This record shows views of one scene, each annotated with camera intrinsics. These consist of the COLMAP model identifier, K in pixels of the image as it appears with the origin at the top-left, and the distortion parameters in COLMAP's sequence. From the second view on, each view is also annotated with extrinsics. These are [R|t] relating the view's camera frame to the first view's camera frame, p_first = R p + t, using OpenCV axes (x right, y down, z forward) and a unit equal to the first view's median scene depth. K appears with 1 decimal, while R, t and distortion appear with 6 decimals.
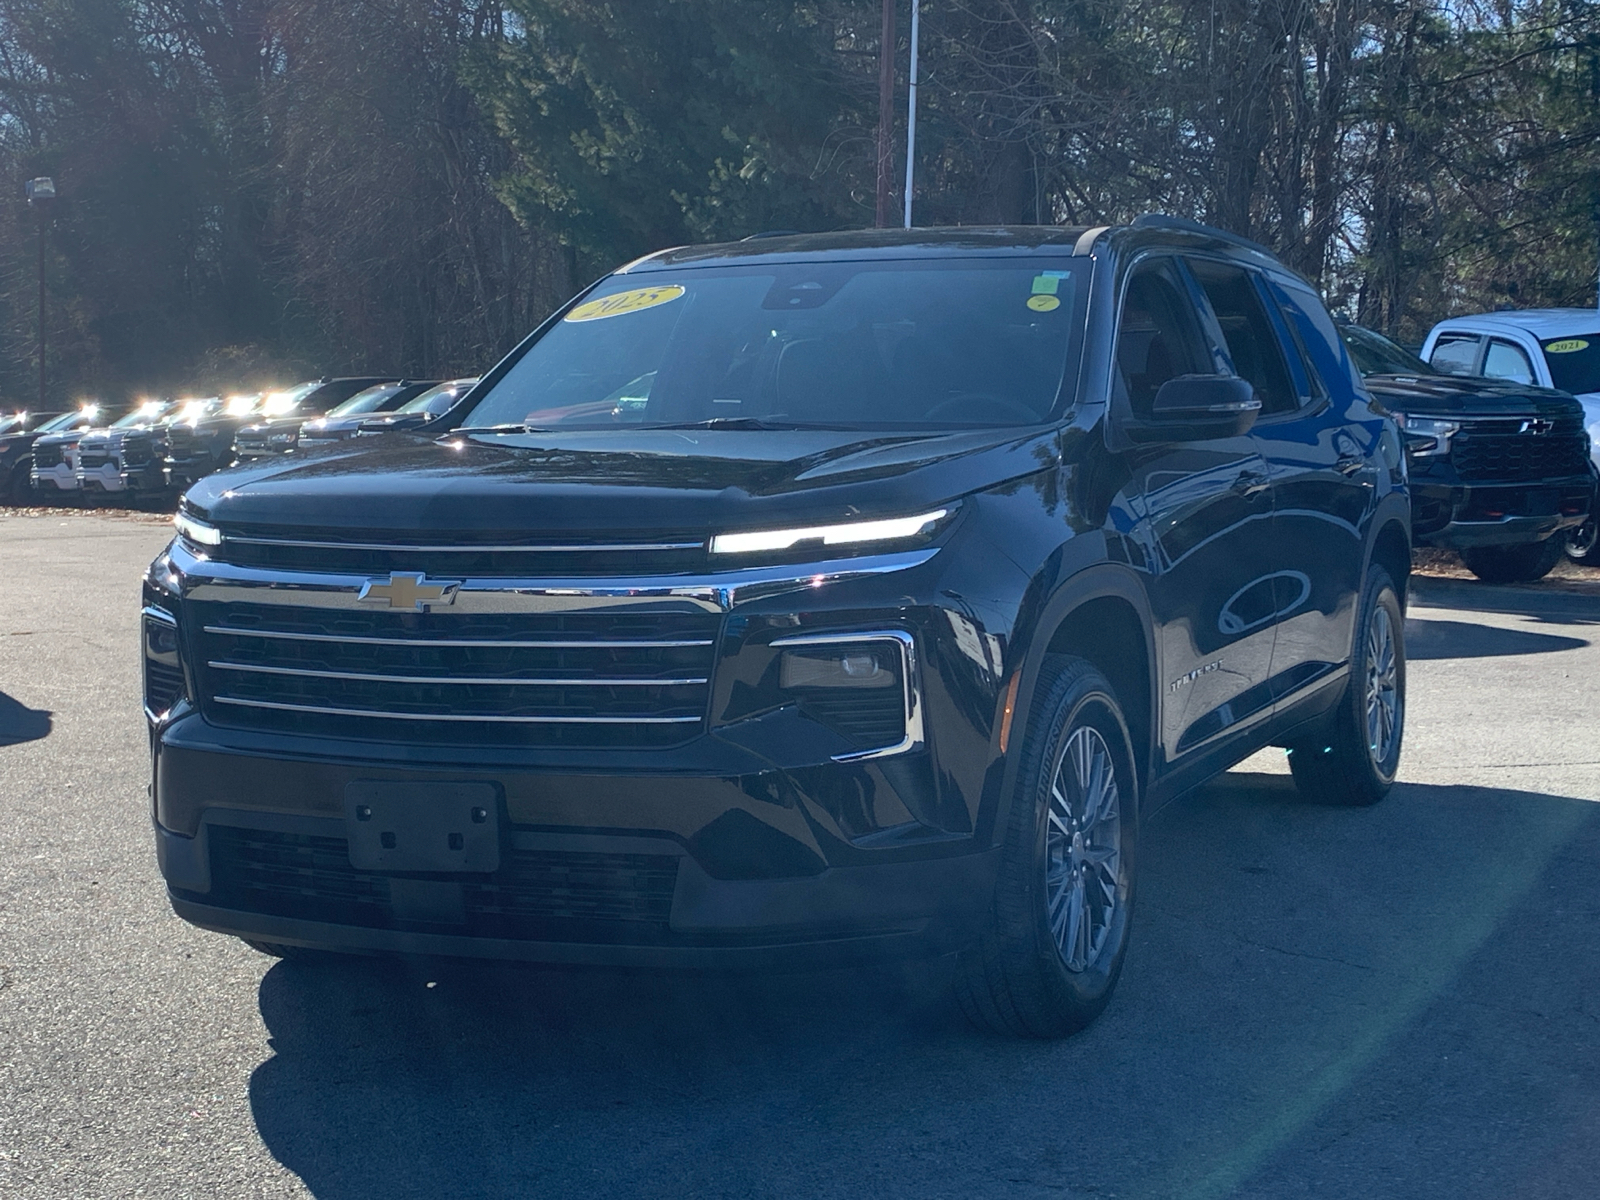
lens RADIAL K [[2454.4, 0, 800.0], [0, 2454.4, 600.0], [0, 0, 1]] dist [0.042593, -0.009676]
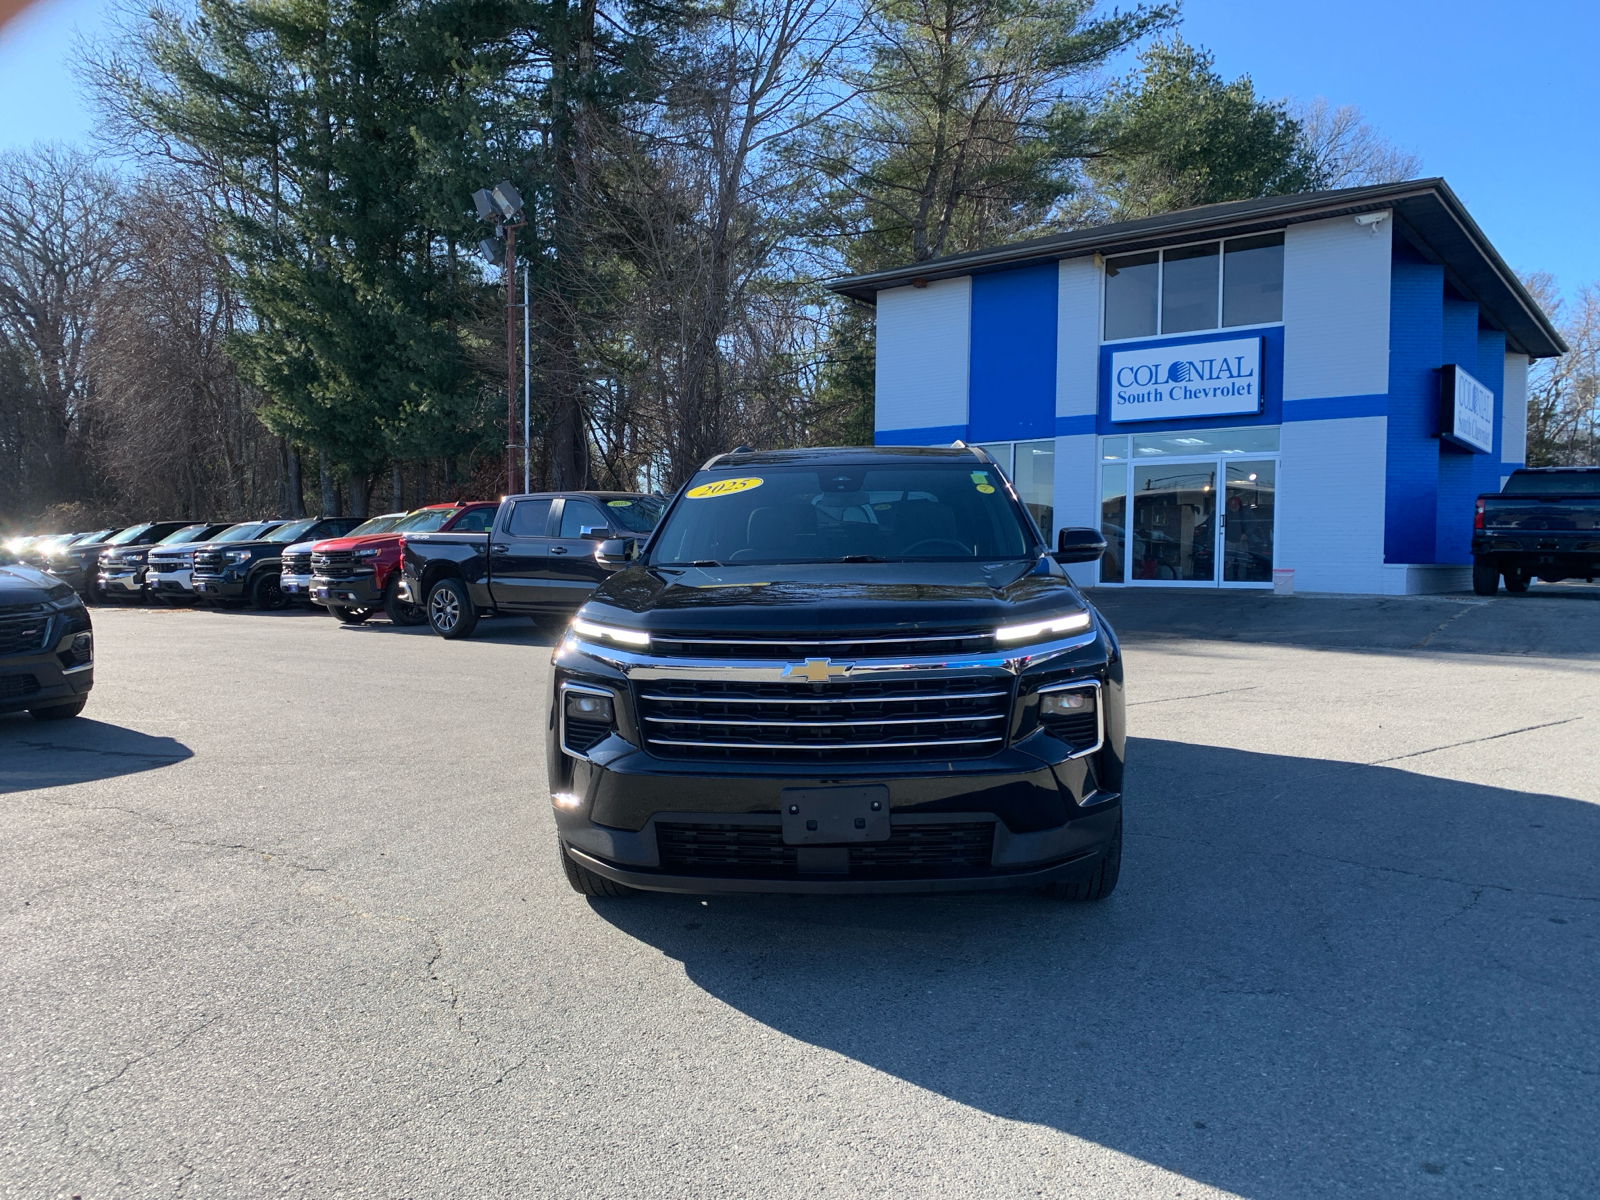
lens RADIAL K [[1223.9, 0, 803.1], [0, 1223.9, 594.2], [0, 0, 1]] dist [0.028259, -0.044101]
pose [[0.933937, -0.027735, 0.356360, -0.297948], [0.037208, 0.999112, -0.019756, -0.025038], [-0.355496, 0.031710, 0.934140, 0.164265]]
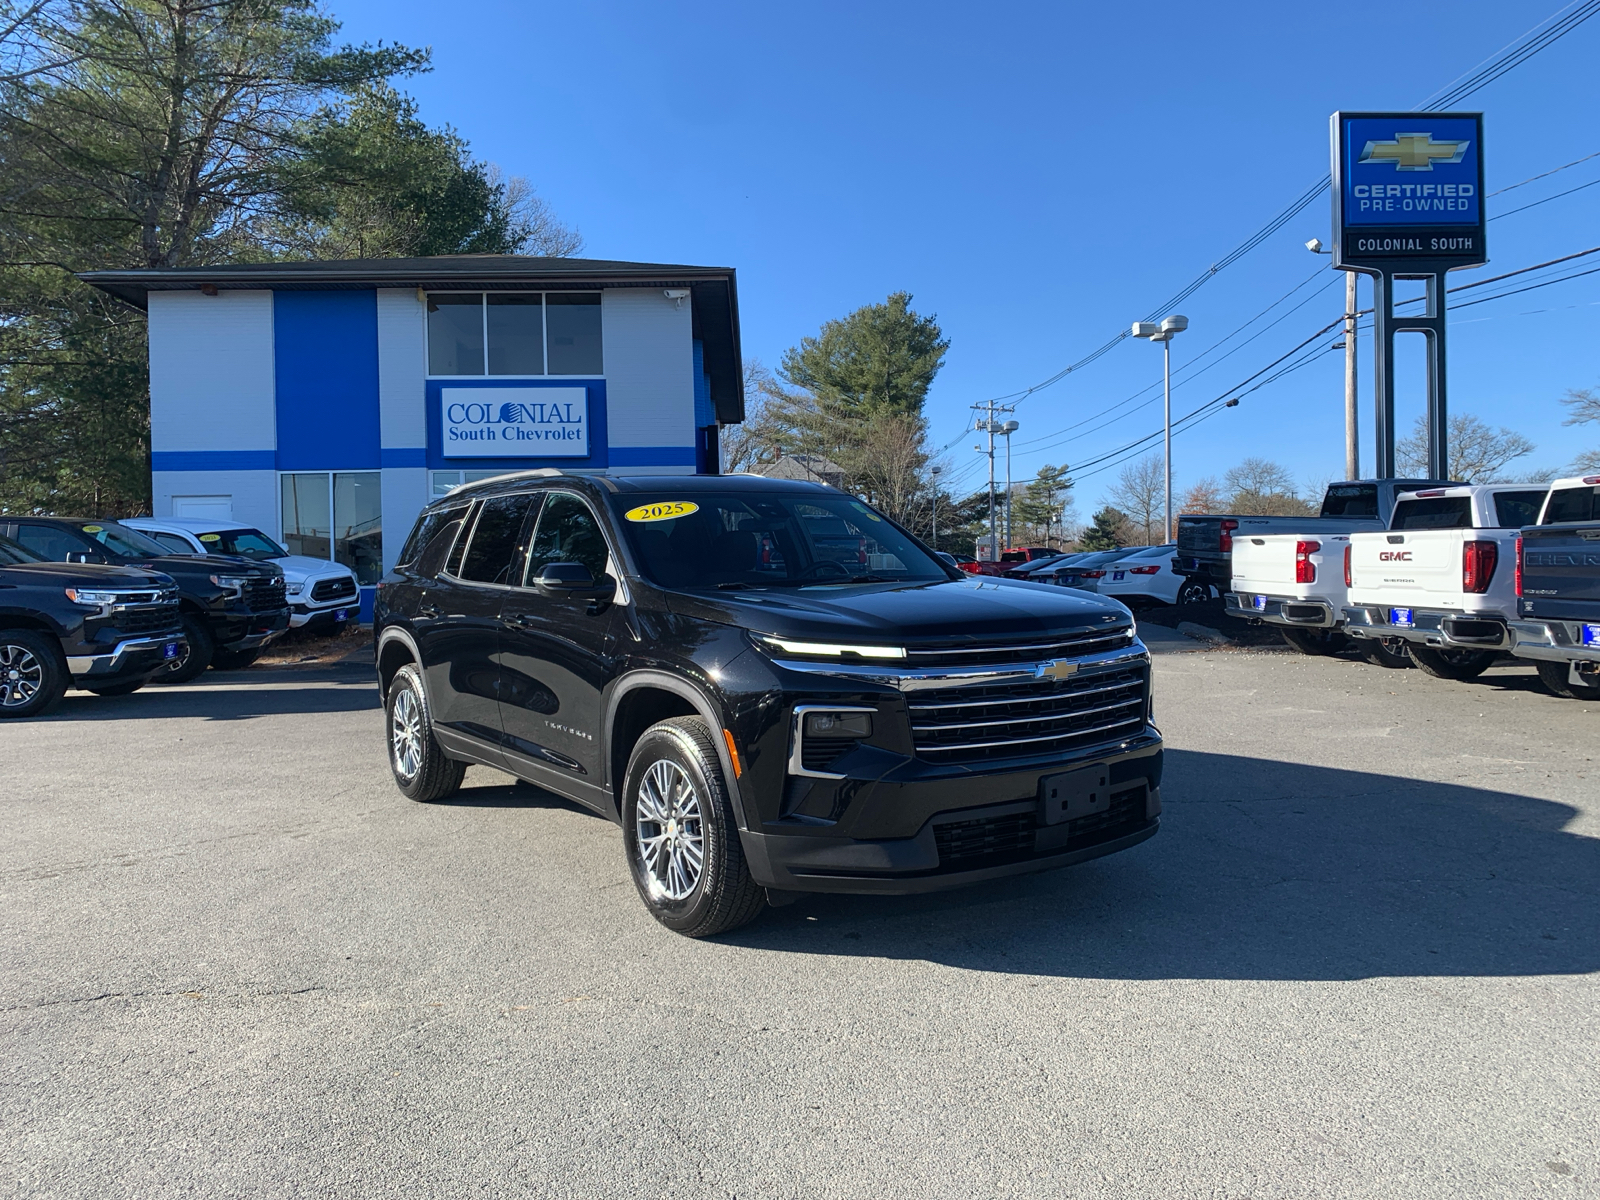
lens RADIAL K [[1223.9, 0, 803.1], [0, 1223.9, 594.2], [0, 0, 1]] dist [0.028259, -0.044101]
pose [[0.477587, -0.032017, 0.878001, -0.699698], [0.081591, 0.996633, -0.008039, -0.045187], [-0.874788, 0.075477, 0.478591, 0.474018]]
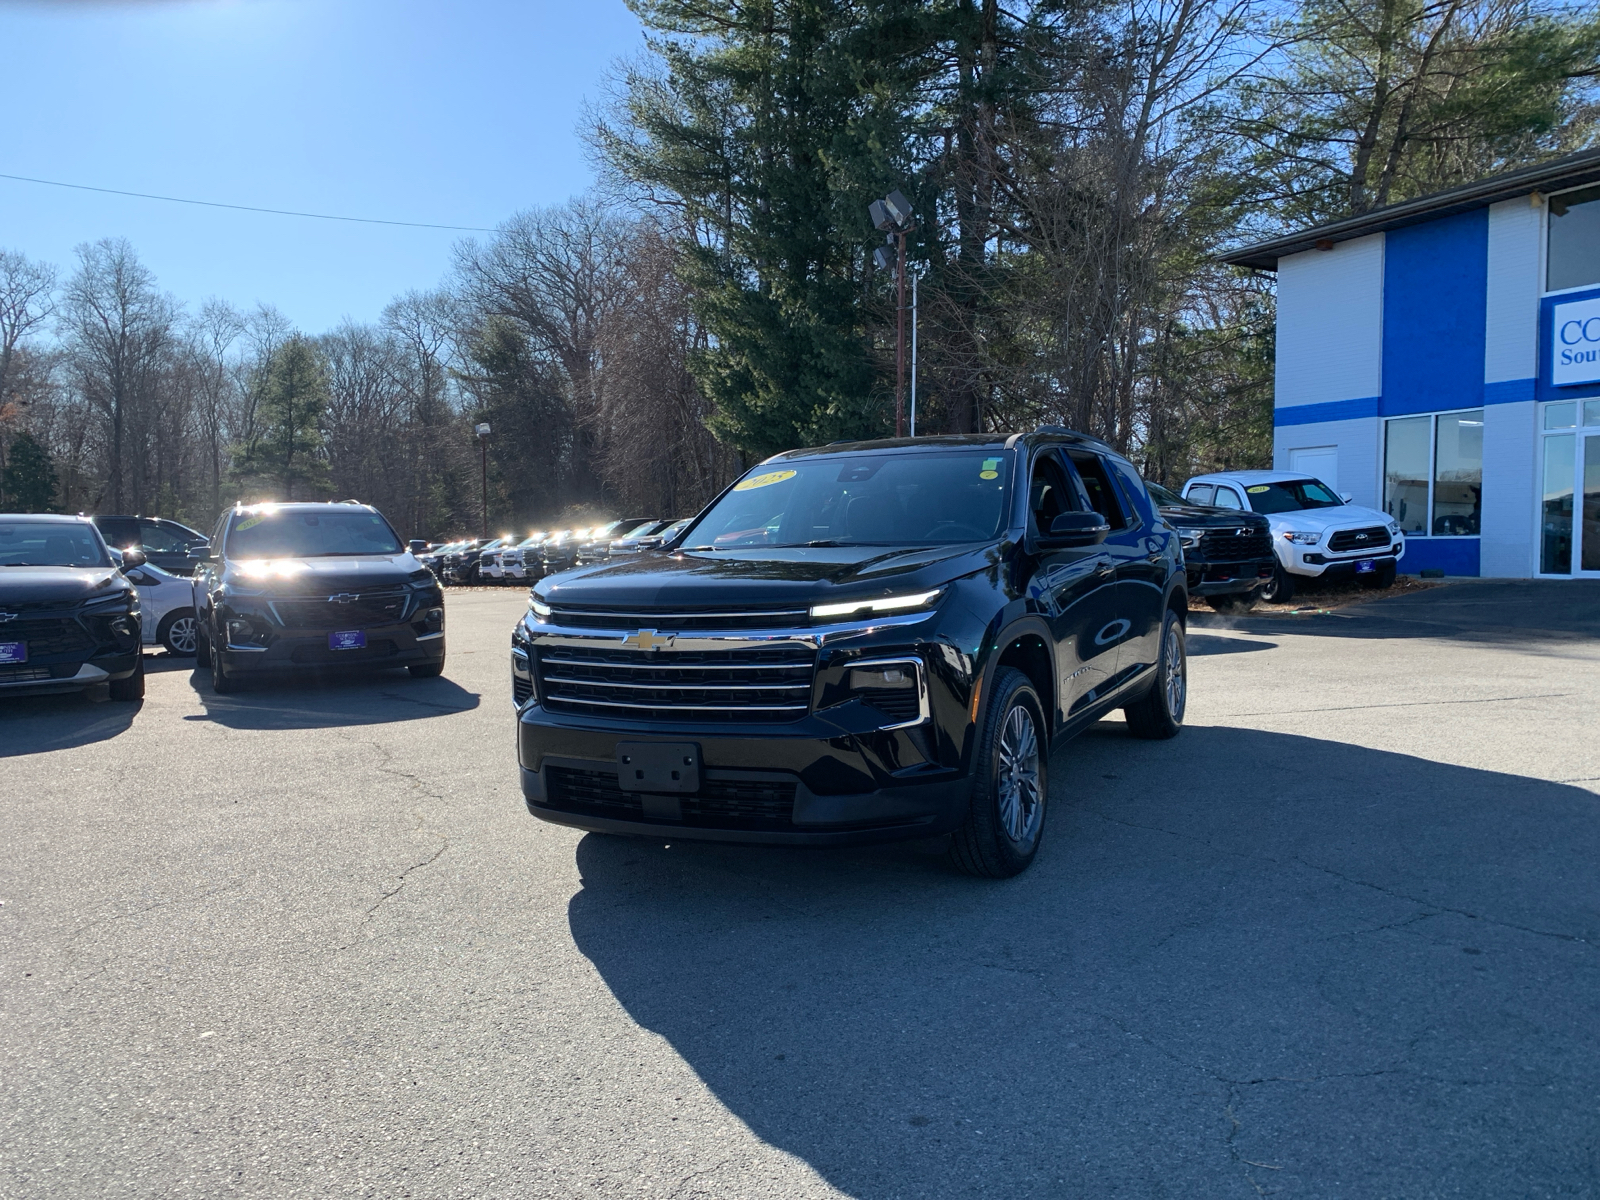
lens RADIAL K [[1223.9, 0, 803.1], [0, 1223.9, 594.2], [0, 0, 1]] dist [0.028259, -0.044101]
pose [[0.998668, -0.019826, -0.047631, 0.000974], [0.018664, 0.999521, -0.024703, -0.008322], [0.048098, 0.023781, 0.998559, 0.056379]]
